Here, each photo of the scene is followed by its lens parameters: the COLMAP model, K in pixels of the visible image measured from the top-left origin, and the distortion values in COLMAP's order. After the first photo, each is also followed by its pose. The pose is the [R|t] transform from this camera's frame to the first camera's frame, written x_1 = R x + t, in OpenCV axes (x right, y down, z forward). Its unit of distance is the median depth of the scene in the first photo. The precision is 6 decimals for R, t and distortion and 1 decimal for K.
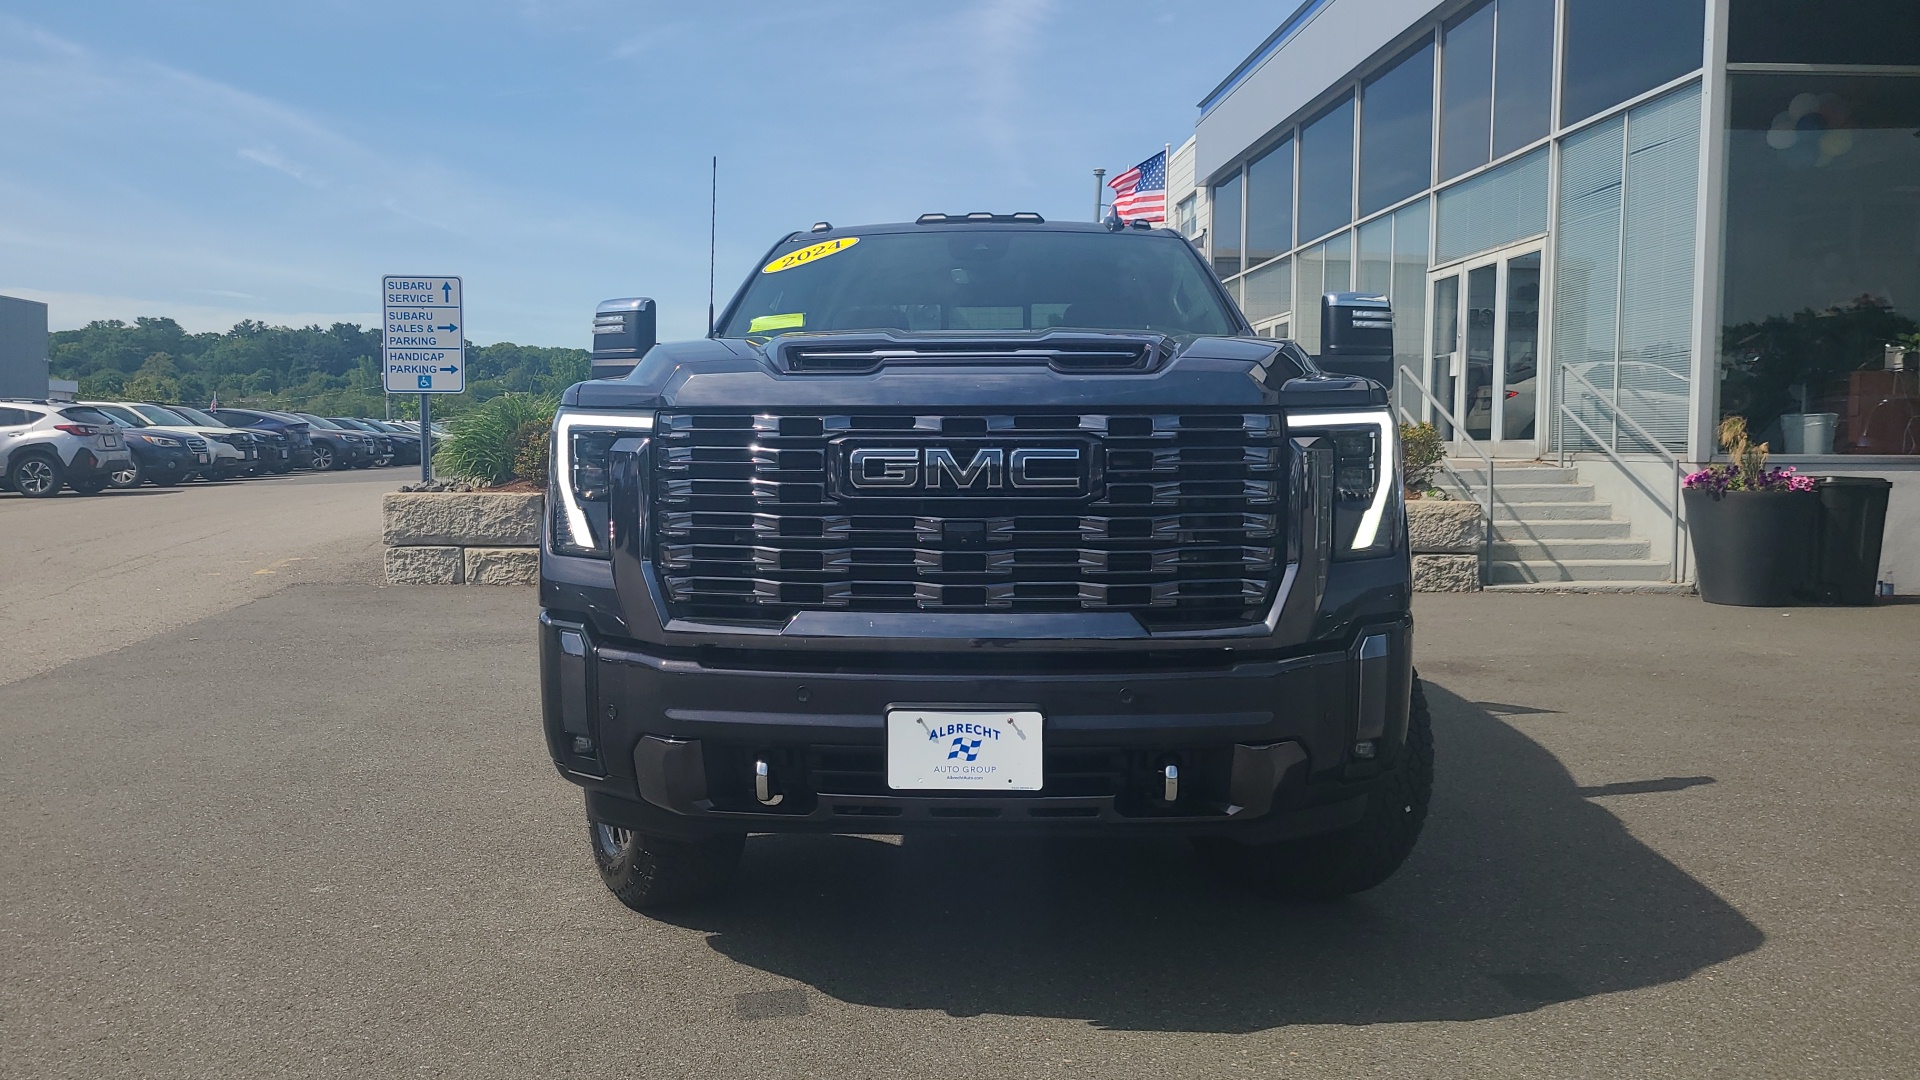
lens RADIAL K [[1431.3, 0, 932.1], [0, 1431.3, 537.4], [0, 0, 1]] dist [0.038443, -0.018845]
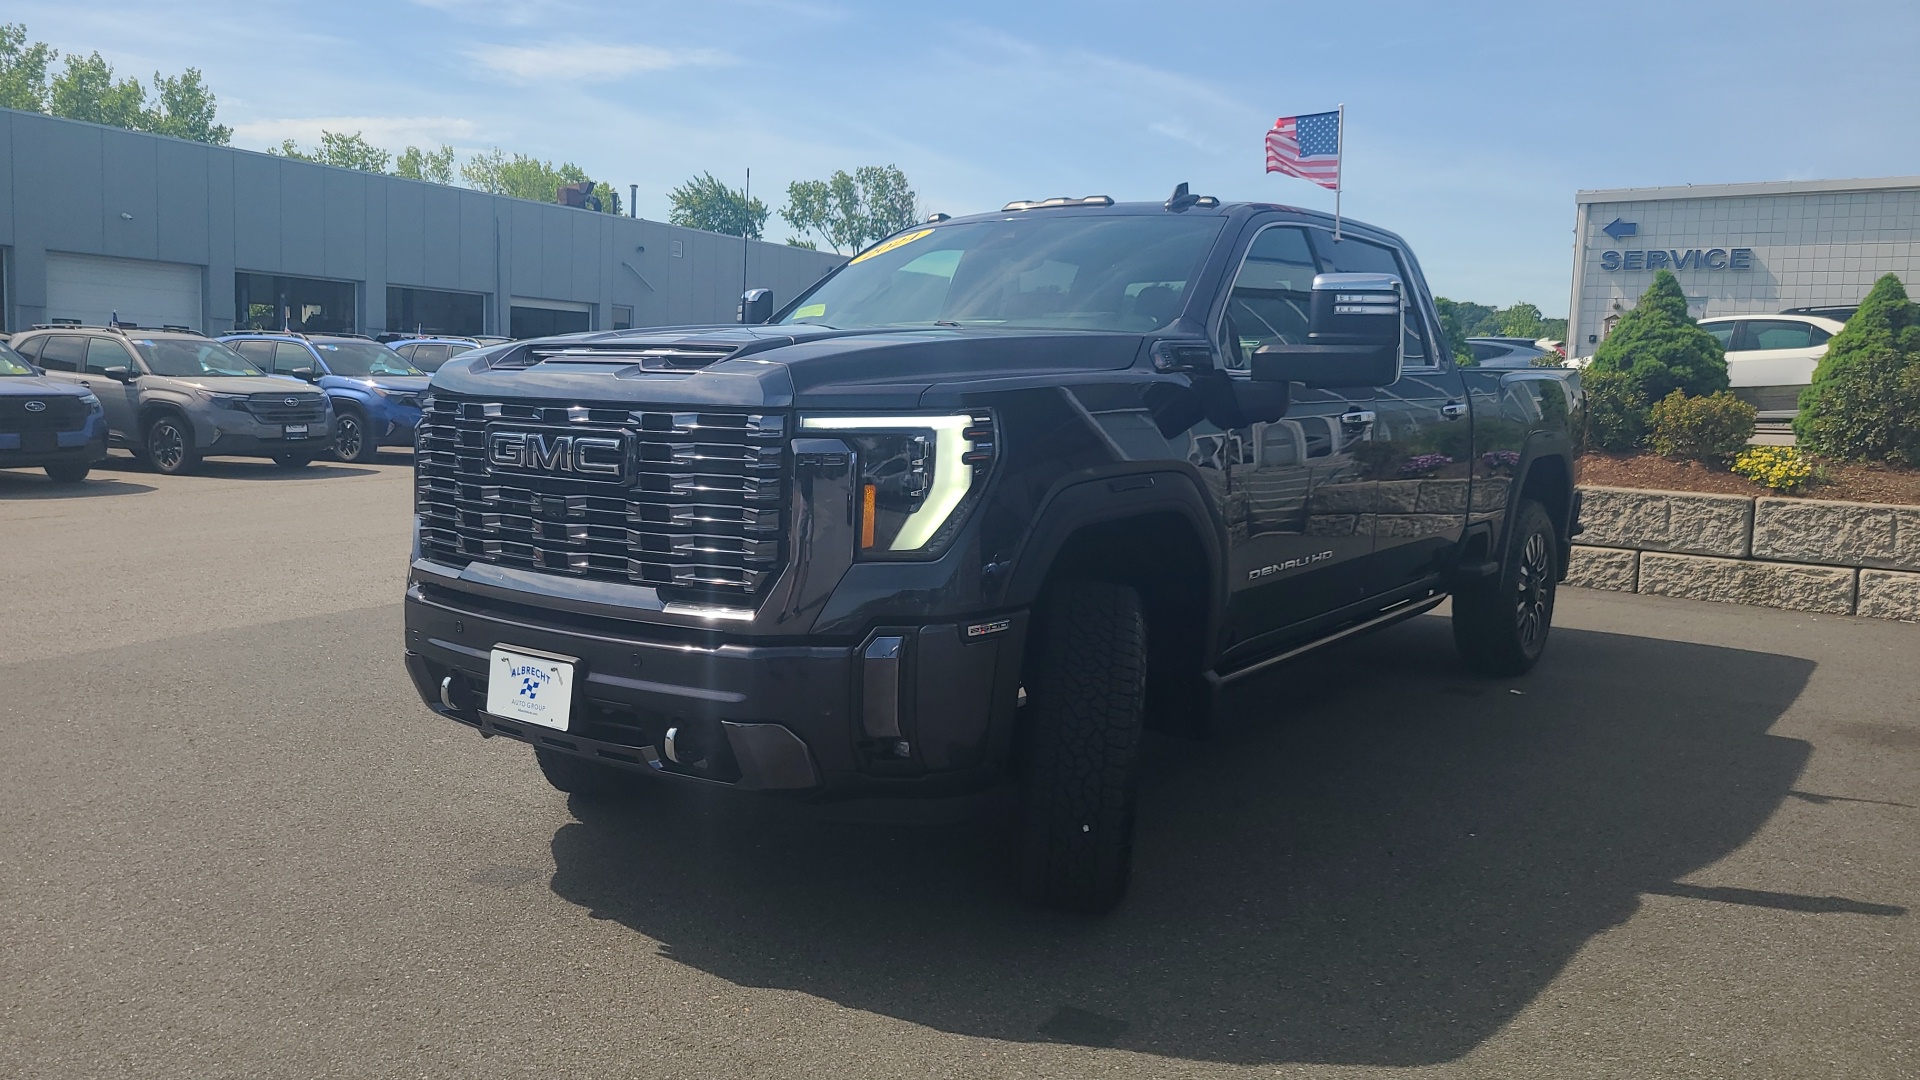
lens RADIAL K [[1431.3, 0, 955.4], [0, 1431.3, 546.0], [0, 0, 1]] dist [0.038443, -0.018845]
pose [[0.836441, 0.083098, -0.541721, 0.913607], [-0.063161, 0.996468, 0.055330, -0.056001], [0.544406, -0.012065, 0.838735, 0.182121]]
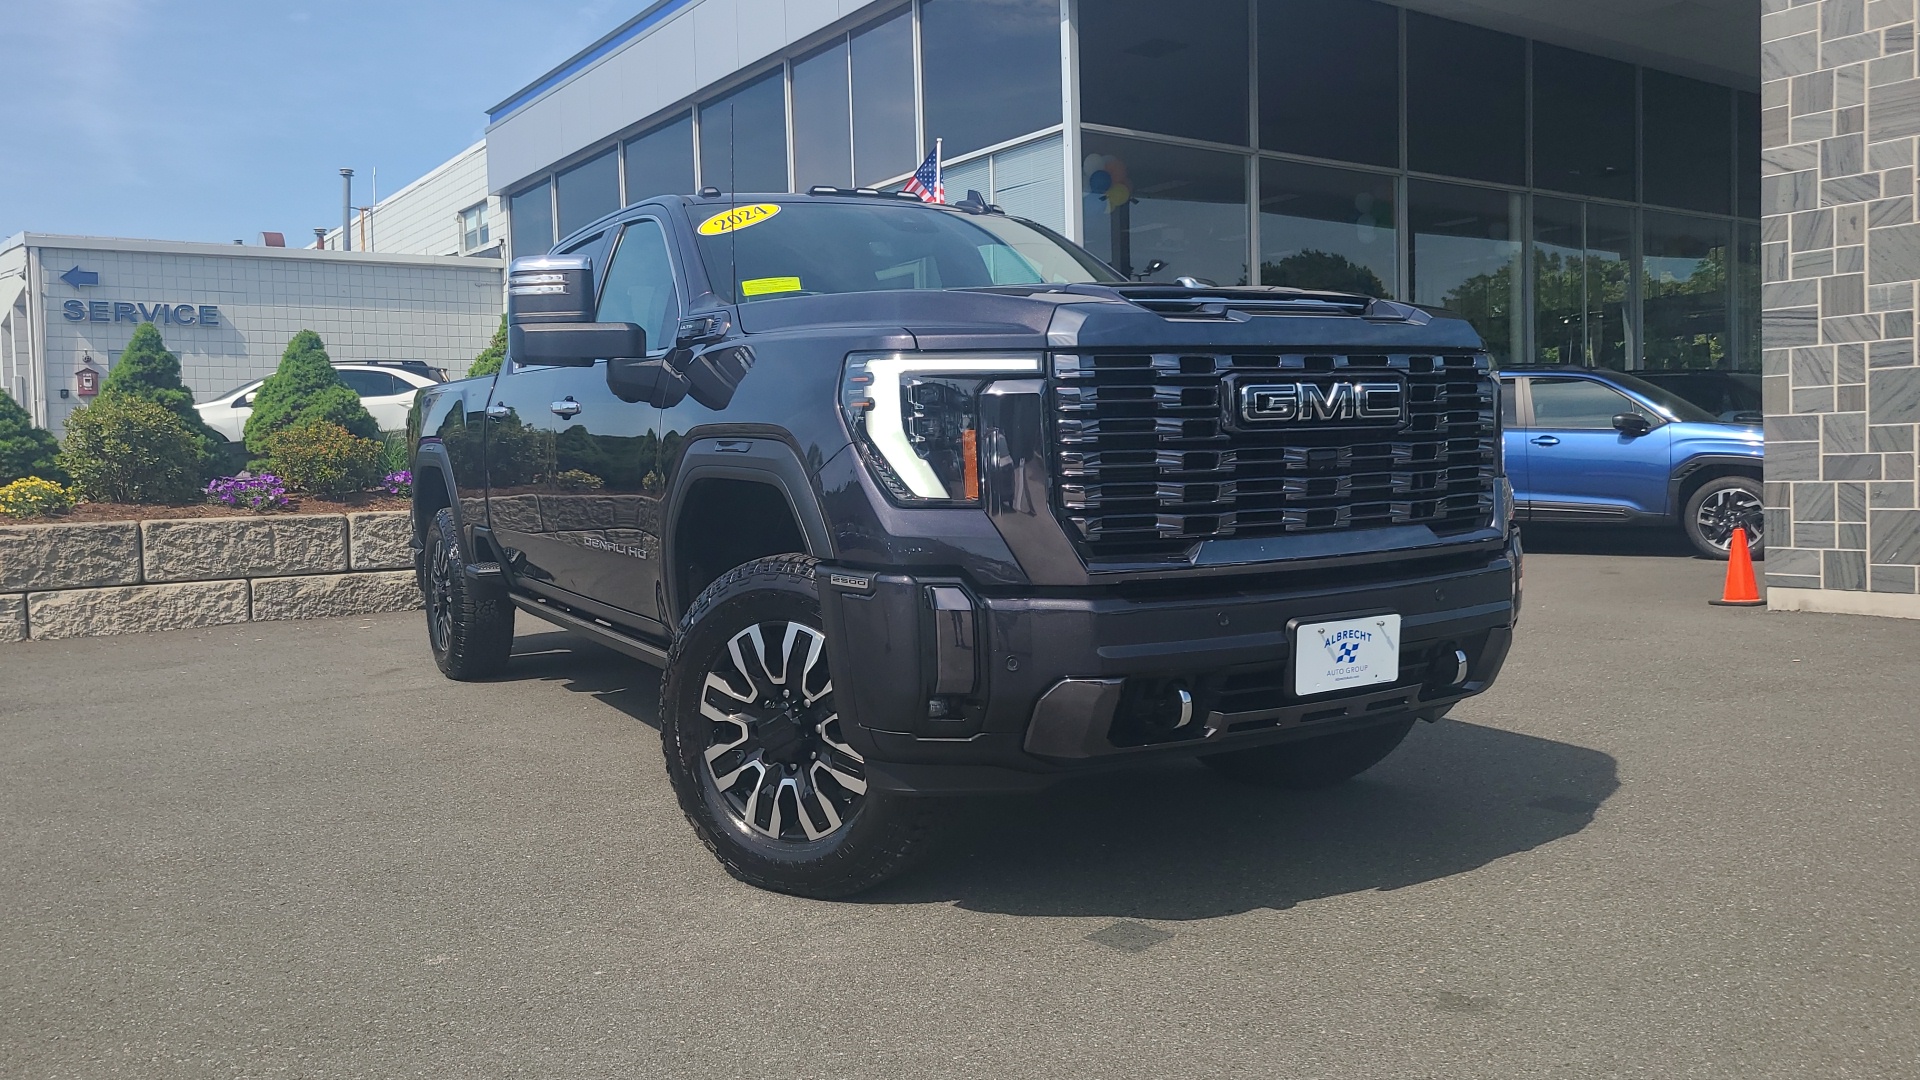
lens RADIAL K [[1431.3, 0, 937.4], [0, 1431.3, 539.0], [0, 0, 1]] dist [0.038443, -0.018845]
pose [[0.844923, -0.059327, 0.531588, -0.796935], [0.067504, 0.997711, 0.004055, 0.031771], [-0.530611, 0.032458, 0.846994, 0.211522]]
